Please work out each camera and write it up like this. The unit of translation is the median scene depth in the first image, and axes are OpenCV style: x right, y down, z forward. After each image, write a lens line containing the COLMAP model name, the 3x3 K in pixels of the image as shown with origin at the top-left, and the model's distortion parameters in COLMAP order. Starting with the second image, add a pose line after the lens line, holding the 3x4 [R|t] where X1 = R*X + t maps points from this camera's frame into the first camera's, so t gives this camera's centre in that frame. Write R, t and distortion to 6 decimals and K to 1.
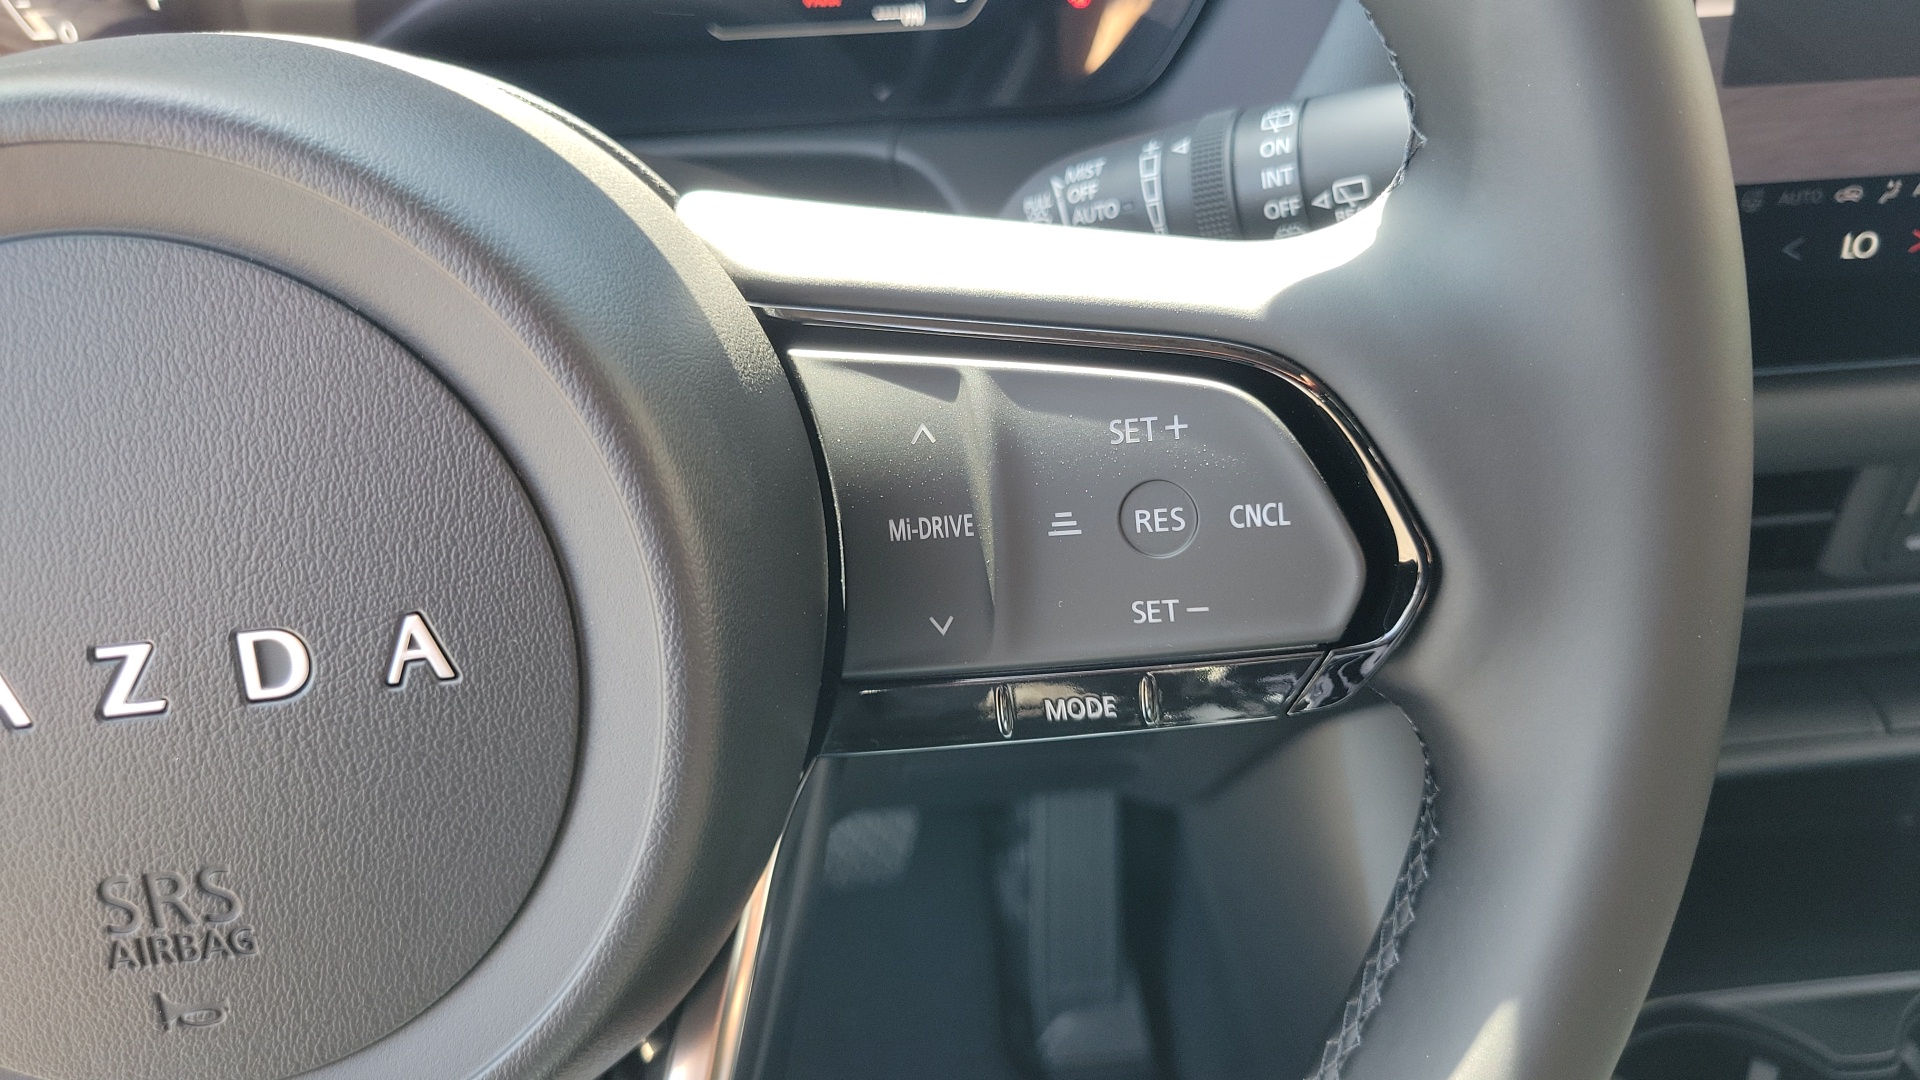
lens RADIAL K [[1462.6, 0, 976.5], [0, 1462.6, 548.9], [0, 0, 1]] dist [0.017836, -0.017025]
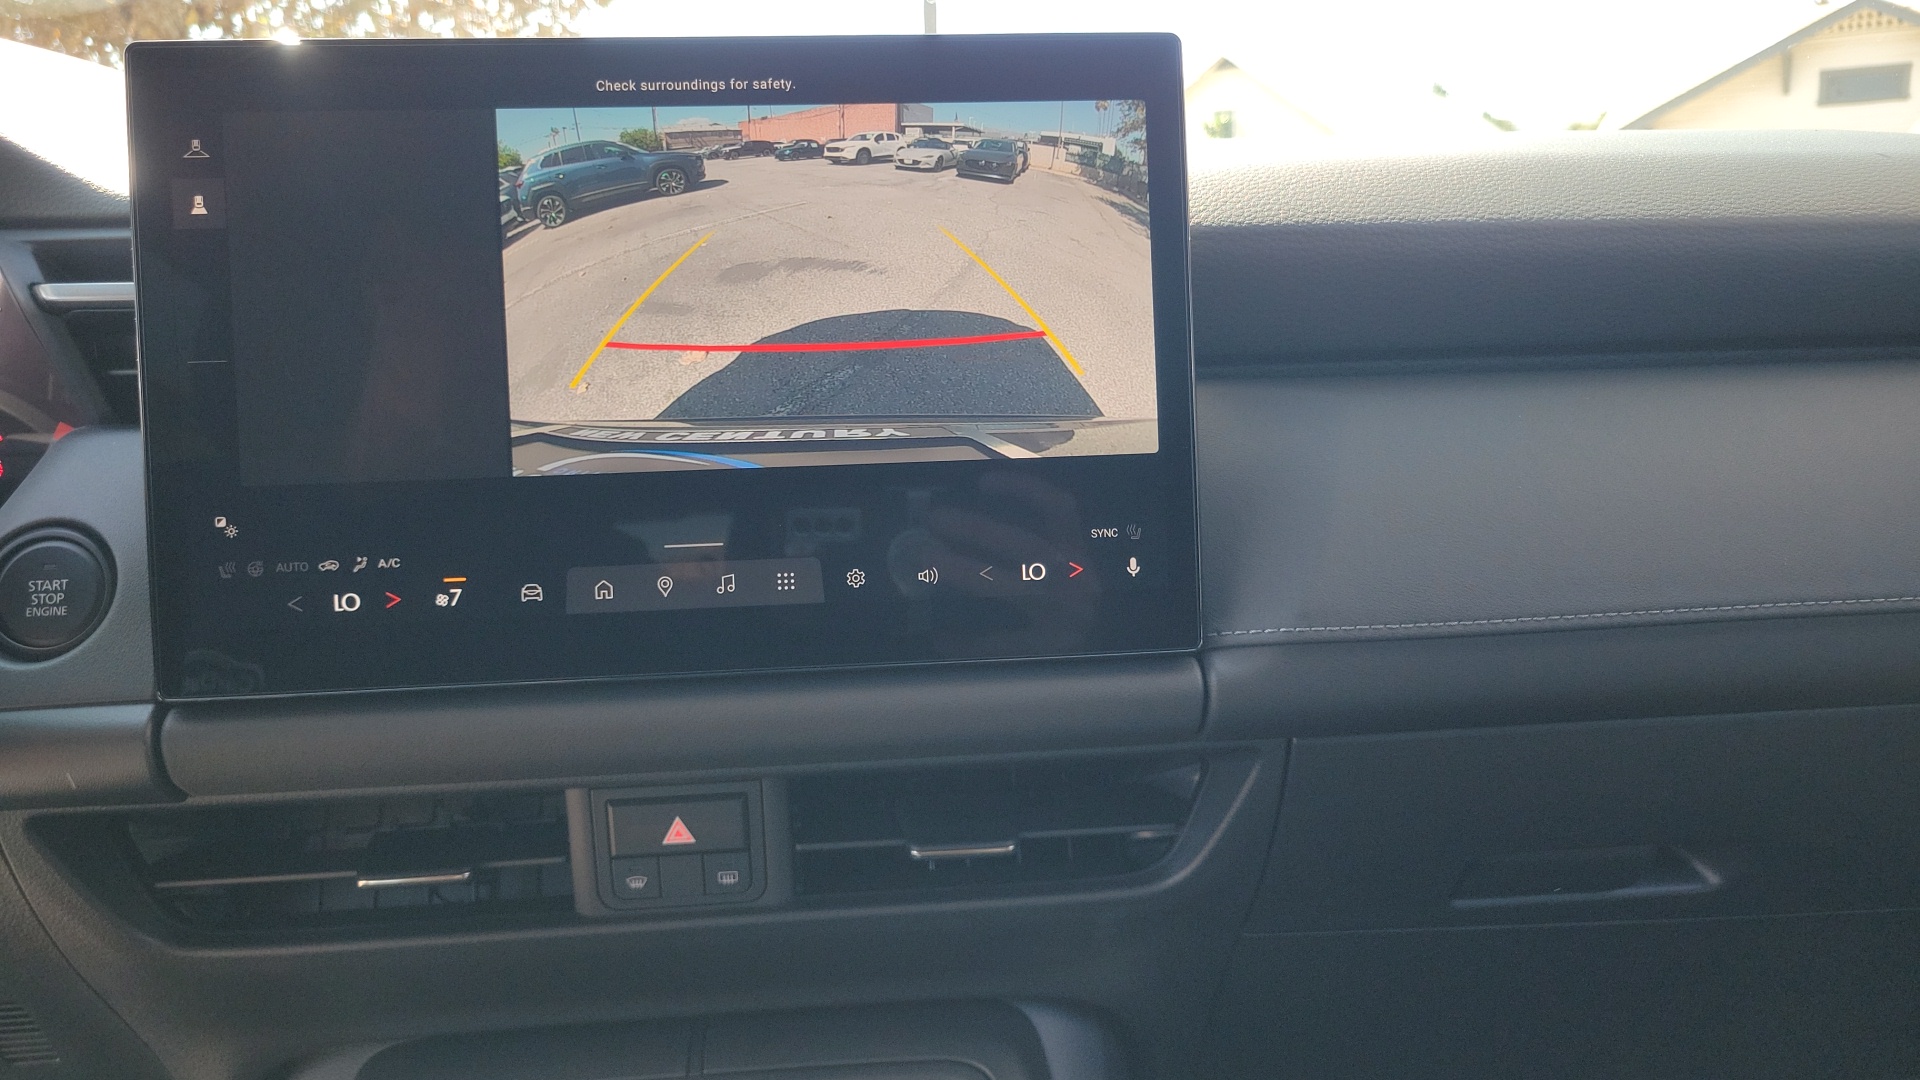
lens RADIAL K [[1462.6, 0, 1002.7], [0, 1462.6, 560.9], [0, 0, 1]] dist [0.017836, -0.017025]
pose [[0.999829, 0.007318, 0.016995, 1.801722], [0.000512, 0.907174, -0.420755, 0.519940], [-0.018496, 0.420691, 0.907015, -0.447387]]
